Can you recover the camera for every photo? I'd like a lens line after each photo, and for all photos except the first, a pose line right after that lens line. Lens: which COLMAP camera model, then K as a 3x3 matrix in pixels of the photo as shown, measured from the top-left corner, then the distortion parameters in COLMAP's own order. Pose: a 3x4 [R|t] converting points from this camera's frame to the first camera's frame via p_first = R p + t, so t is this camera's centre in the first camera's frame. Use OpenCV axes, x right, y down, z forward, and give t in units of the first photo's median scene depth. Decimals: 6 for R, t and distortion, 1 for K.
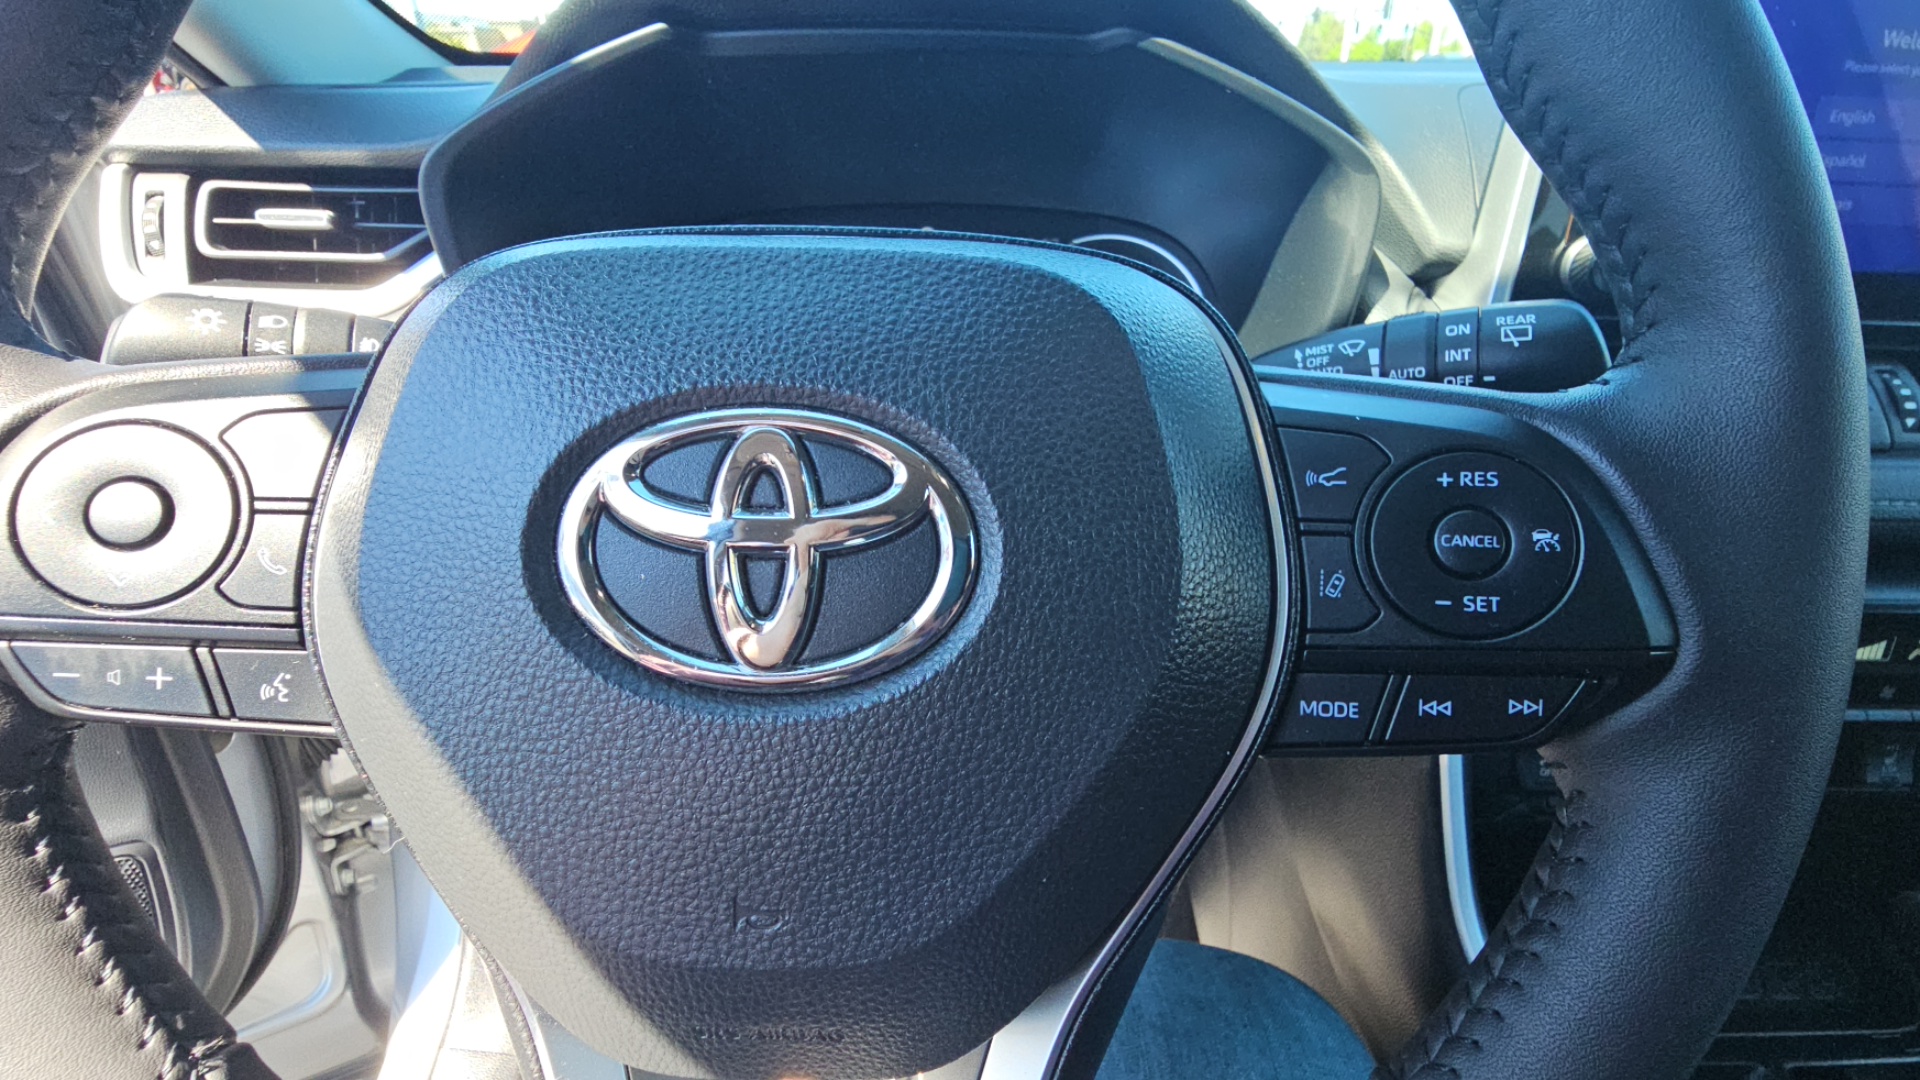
lens RADIAL K [[859.9, 0, 973.2], [0, 859.9, 541.4], [0, 0, 1]] dist [0.005398, -0.005678]
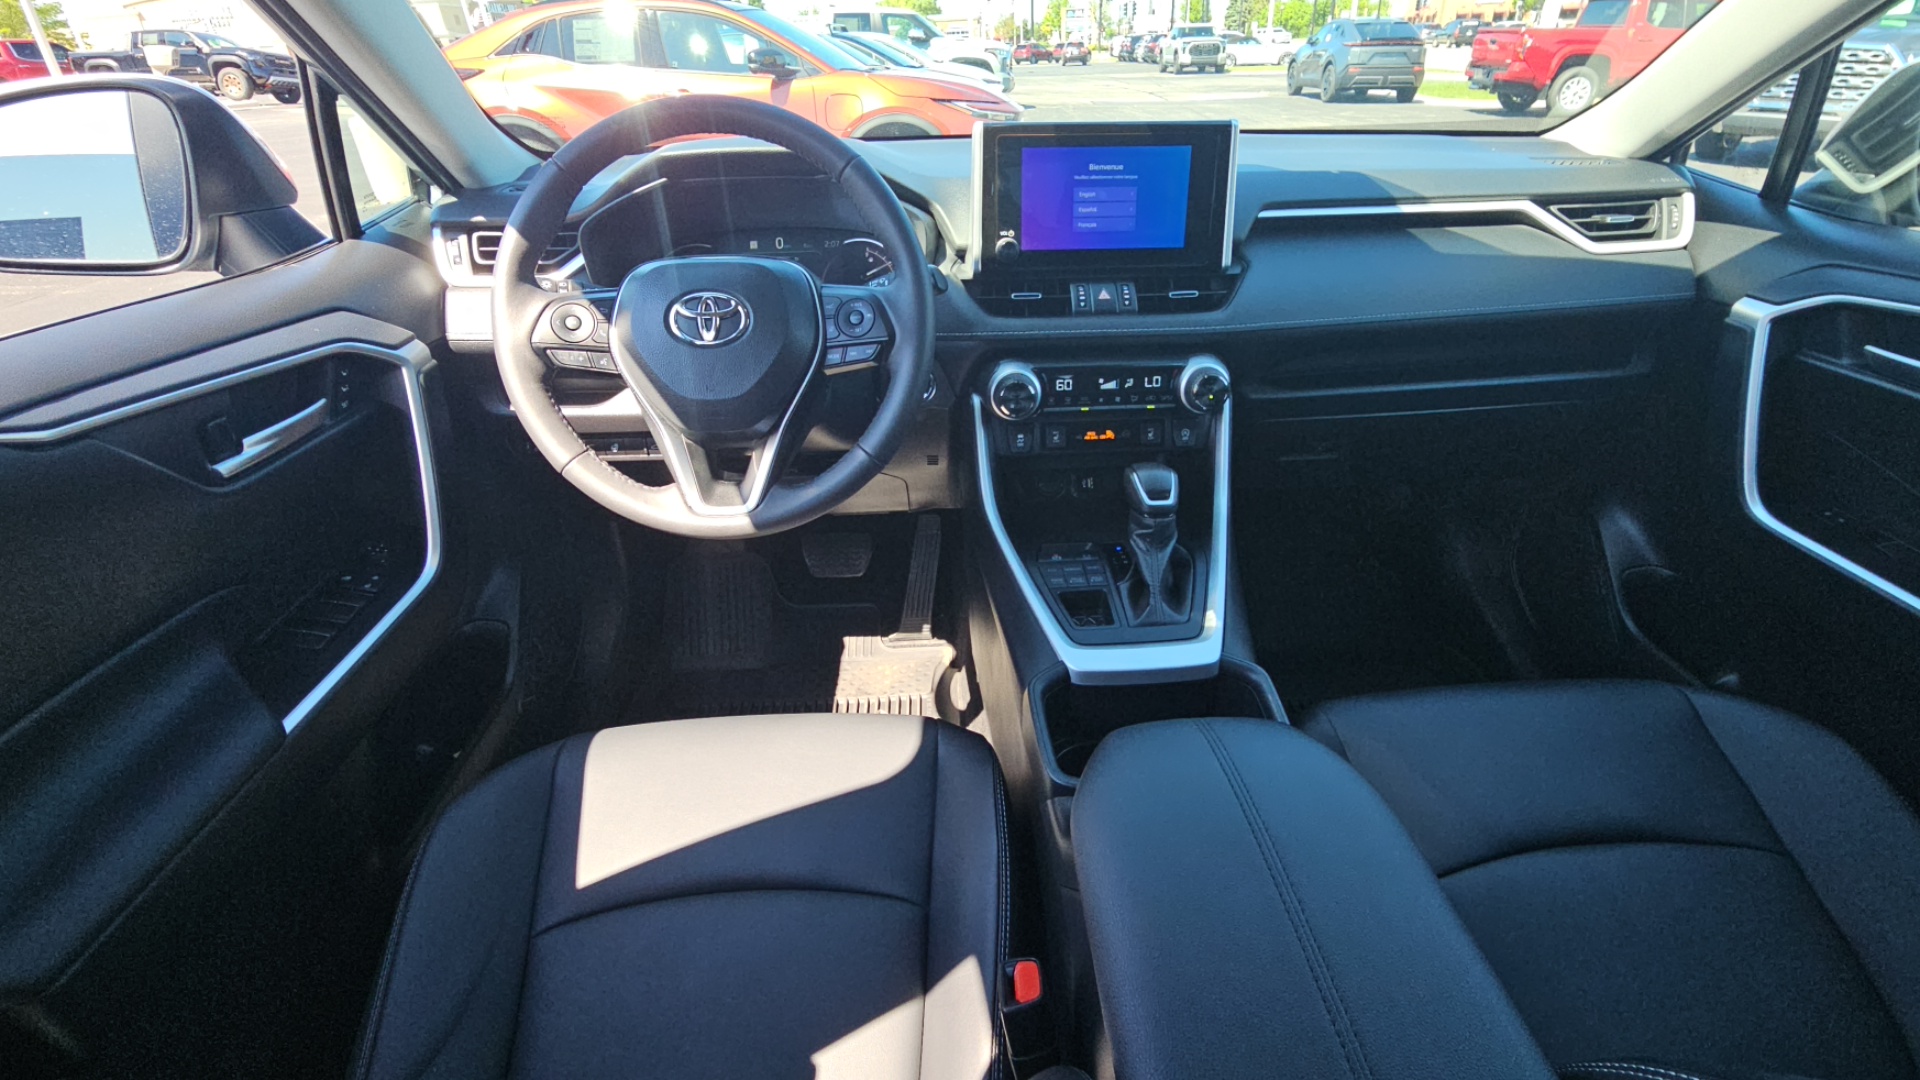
lens RADIAL K [[859.9, 0, 981.3], [0, 859.9, 544.4], [0, 0, 1]] dist [0.005398, -0.005678]
pose [[0.997477, -0.051680, 0.048669, 0.642856], [0.049892, 0.998060, 0.037252, 0.747232], [-0.050500, -0.034729, 0.998120, -2.589355]]
